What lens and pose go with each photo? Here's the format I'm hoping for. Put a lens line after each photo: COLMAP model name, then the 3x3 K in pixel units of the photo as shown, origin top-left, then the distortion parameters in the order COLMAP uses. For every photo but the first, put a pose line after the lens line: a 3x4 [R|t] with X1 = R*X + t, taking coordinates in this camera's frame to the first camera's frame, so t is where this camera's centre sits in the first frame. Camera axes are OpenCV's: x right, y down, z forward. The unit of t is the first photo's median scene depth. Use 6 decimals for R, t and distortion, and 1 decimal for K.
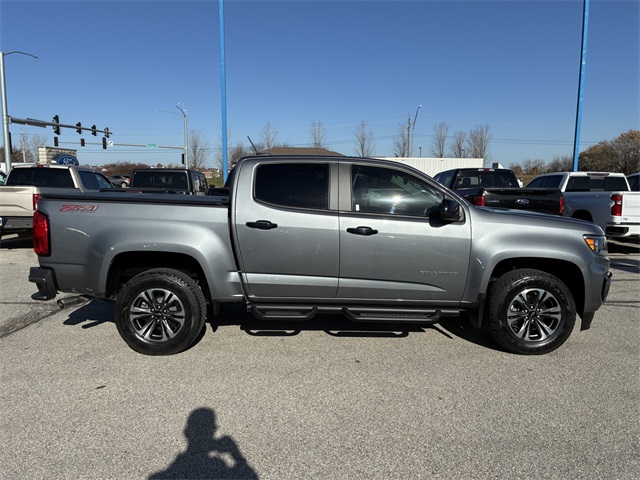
lens RADIAL K [[486.9, 0, 321.0], [0, 486.9, 238.8], [0, 0, 1]] dist [0.046030, -0.061974]
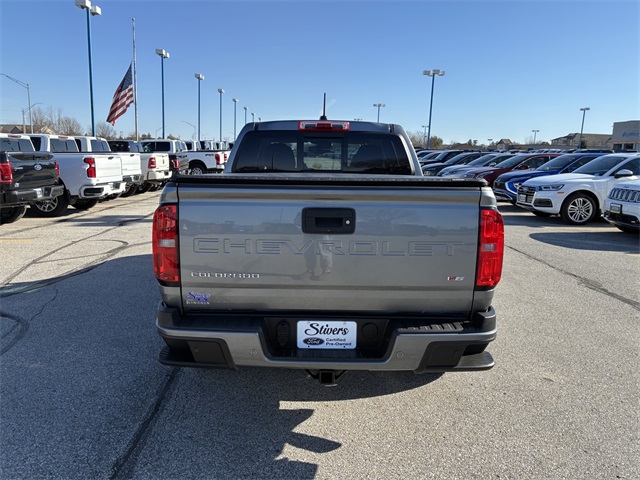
lens RADIAL K [[486.9, 0, 311.9], [0, 486.9, 240.8], [0, 0, 1]] dist [0.046030, -0.061974]
pose [[0.012523, -0.184385, 0.982774, -0.475994], [0.097907, 0.978355, 0.182308, -0.060904], [-0.995117, 0.093938, 0.030305, 0.506823]]
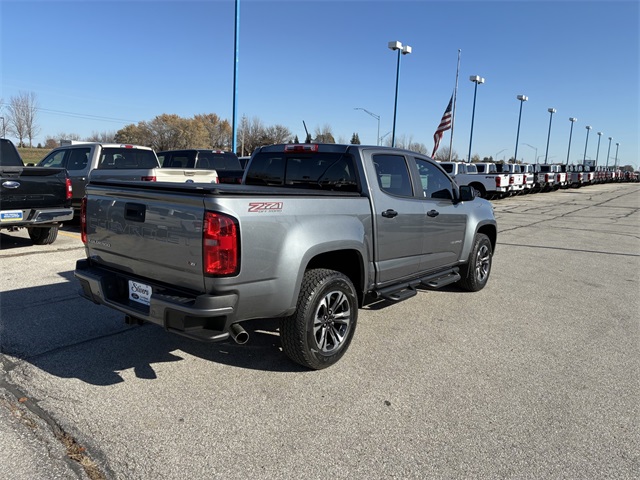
lens RADIAL K [[486.9, 0, 316.5], [0, 486.9, 236.1], [0, 0, 1]] dist [0.046030, -0.061974]
pose [[0.631358, -0.095588, 0.769577, -0.430715], [0.061442, 0.995420, 0.073233, -0.028014], [-0.773053, 0.001048, 0.634340, 0.190949]]
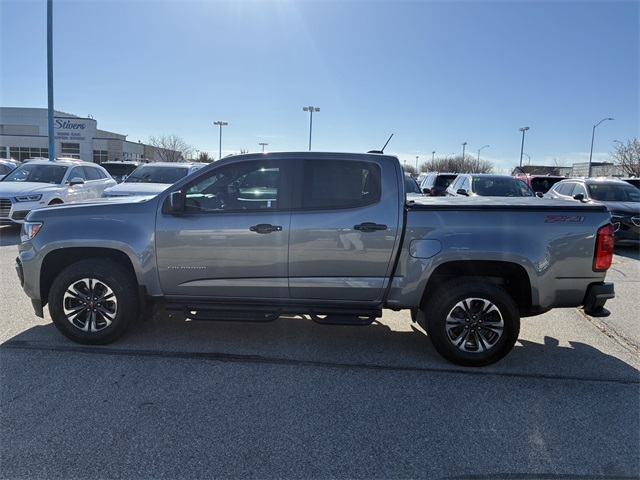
lens RADIAL K [[486.9, 0, 317.4], [0, 486.9, 245.1], [0, 0, 1]] dist [0.046030, -0.061974]
pose [[-0.997367, -0.052007, 0.050547, -0.021962], [-0.037312, 0.965613, 0.257293, -0.120109], [-0.062190, 0.254729, -0.965011, 0.994114]]
